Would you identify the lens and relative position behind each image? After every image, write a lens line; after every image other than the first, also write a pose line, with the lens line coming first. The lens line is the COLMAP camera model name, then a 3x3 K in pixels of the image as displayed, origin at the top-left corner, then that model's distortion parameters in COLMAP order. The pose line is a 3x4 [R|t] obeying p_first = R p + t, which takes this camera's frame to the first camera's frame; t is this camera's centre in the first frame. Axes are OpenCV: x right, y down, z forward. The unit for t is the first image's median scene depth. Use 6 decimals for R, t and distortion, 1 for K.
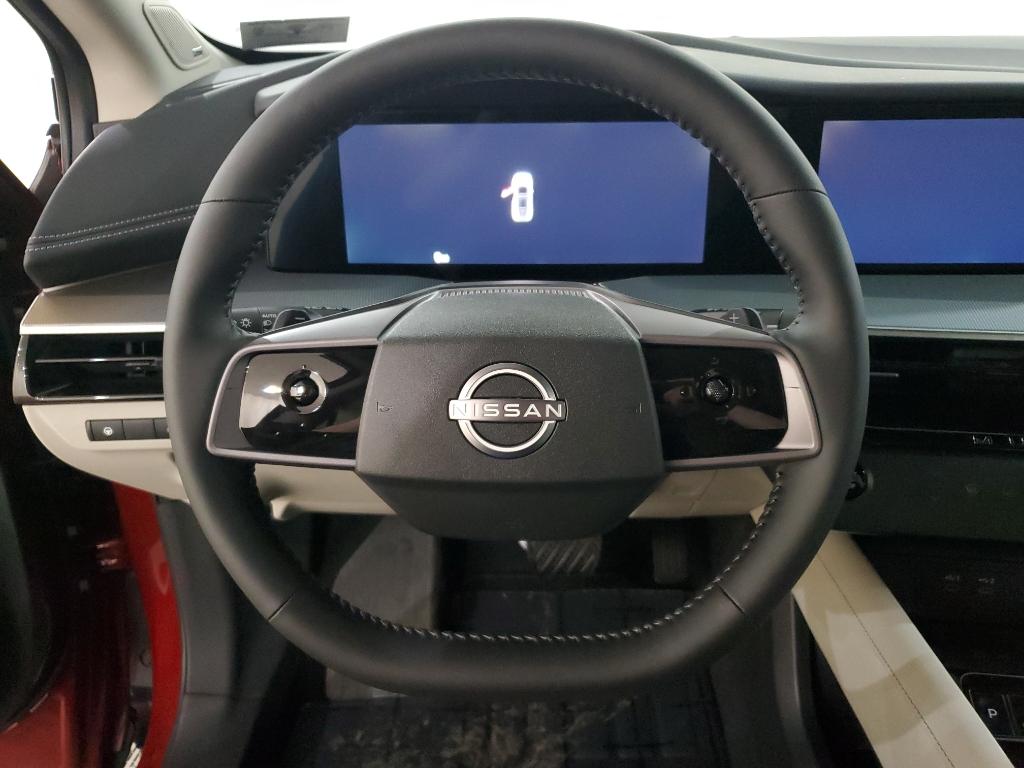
lens RADIAL K [[771.4, 0, 512.0], [0, 771.4, 384.0], [0, 0, 1]] dist [0.030189, 0.002763]
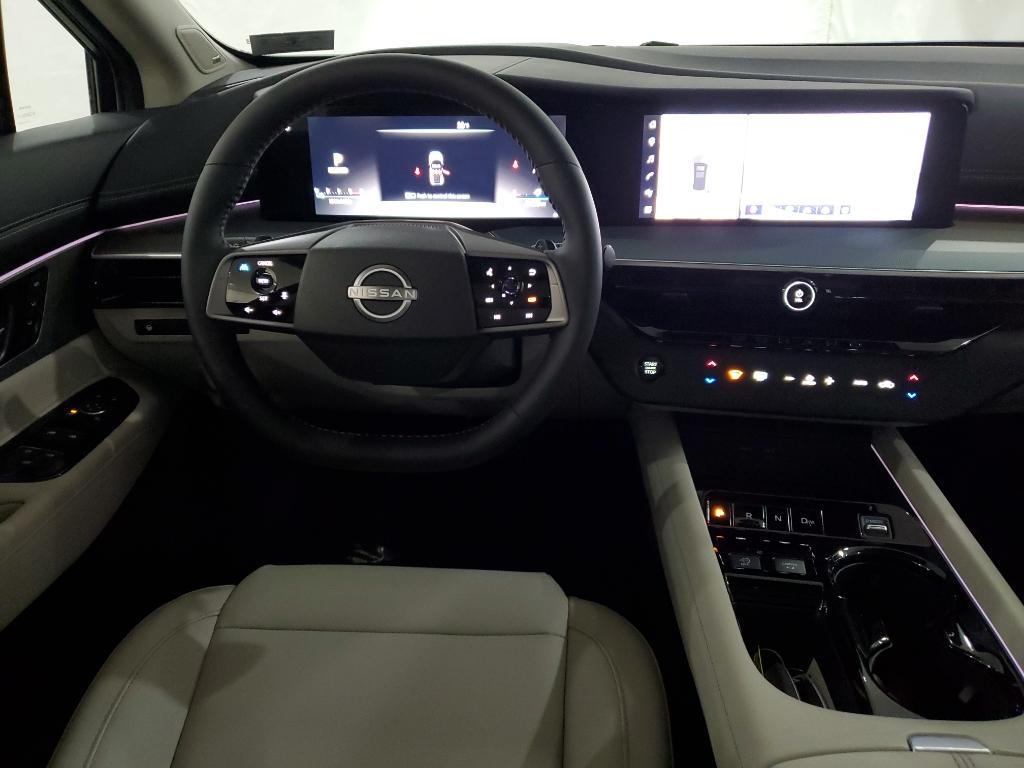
lens RADIAL K [[787.3, 0, 512.0], [0, 787.3, 384.0], [0, 0, 1]] dist [0.079341, 0.000983]
pose [[0.998108, 0.026232, -0.055605, 0.369503], [-0.025566, 0.999593, 0.012654, 0.198634], [0.055914, -0.011208, 0.998373, -0.693509]]
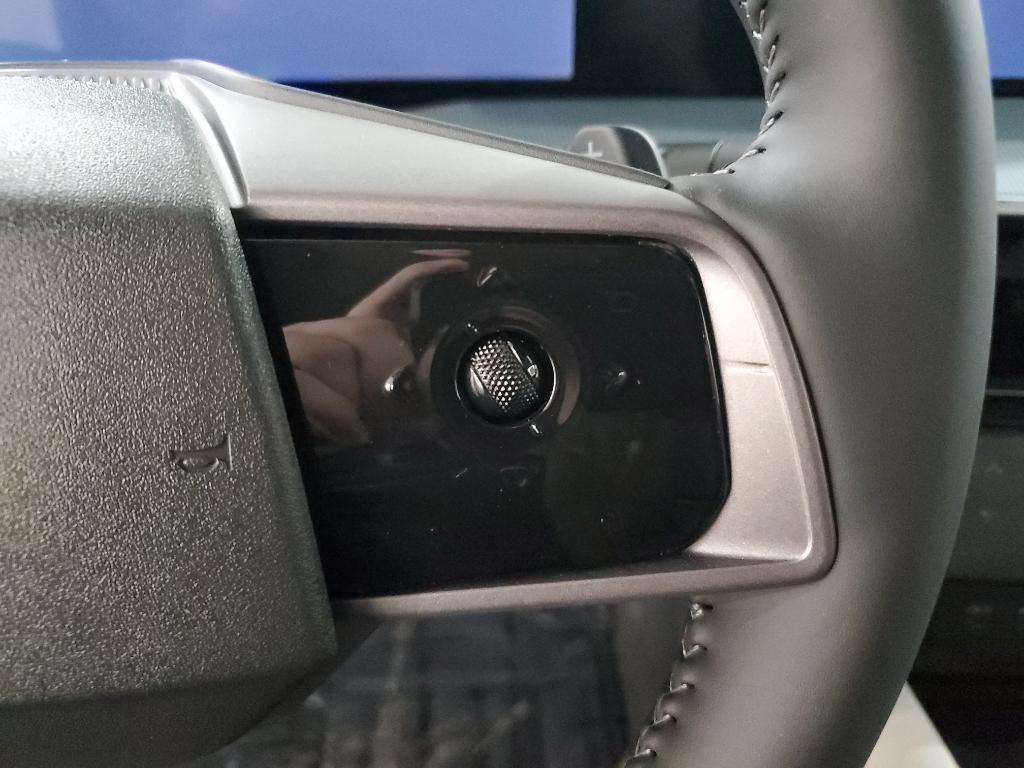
lens RADIAL K [[792.6, 0, 505.8], [0, 792.6, 377.5], [0, 0, 1]] dist [0.025589, 0.010352]
pose [[0.996473, -0.030283, 0.078254, 0.242049], [0.020585, 0.992331, 0.121886, -0.029353], [-0.081345, -0.119845, 0.989454, 0.693830]]
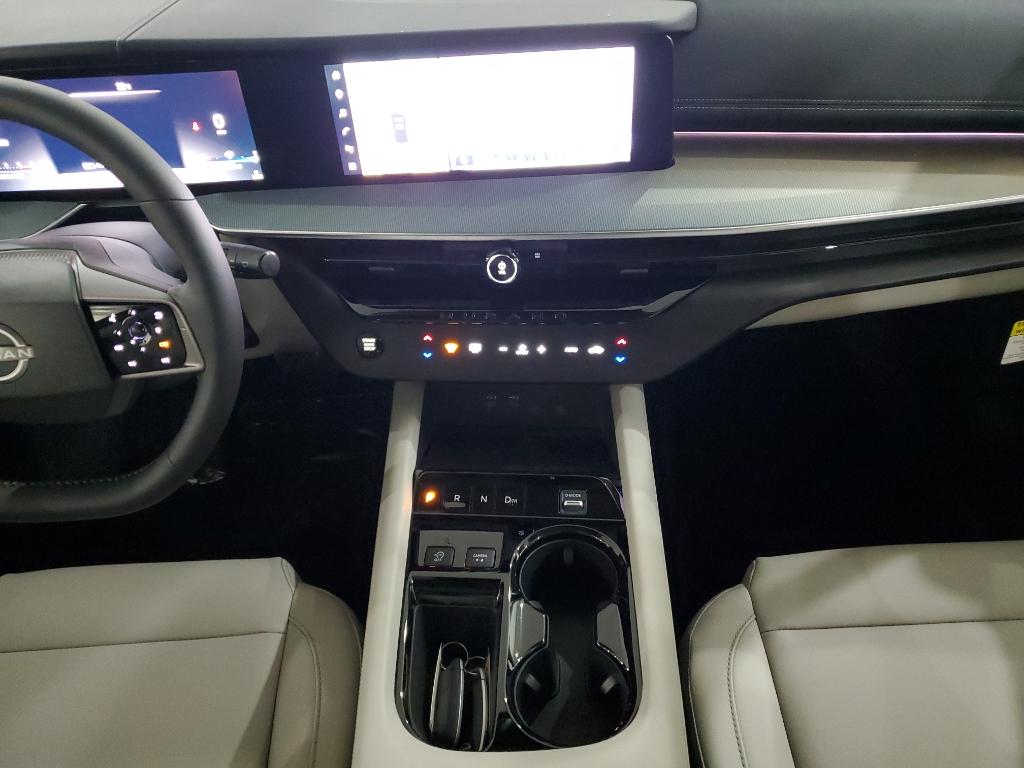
lens RADIAL K [[792.6, 0, 505.8], [0, 792.6, 377.5], [0, 0, 1]] dist [0.025589, 0.010352]
pose [[0.998479, -0.051184, -0.020496, 1.025875], [0.054870, 0.958895, 0.278406, -0.306184], [0.005404, -0.279107, 0.960245, -0.539376]]
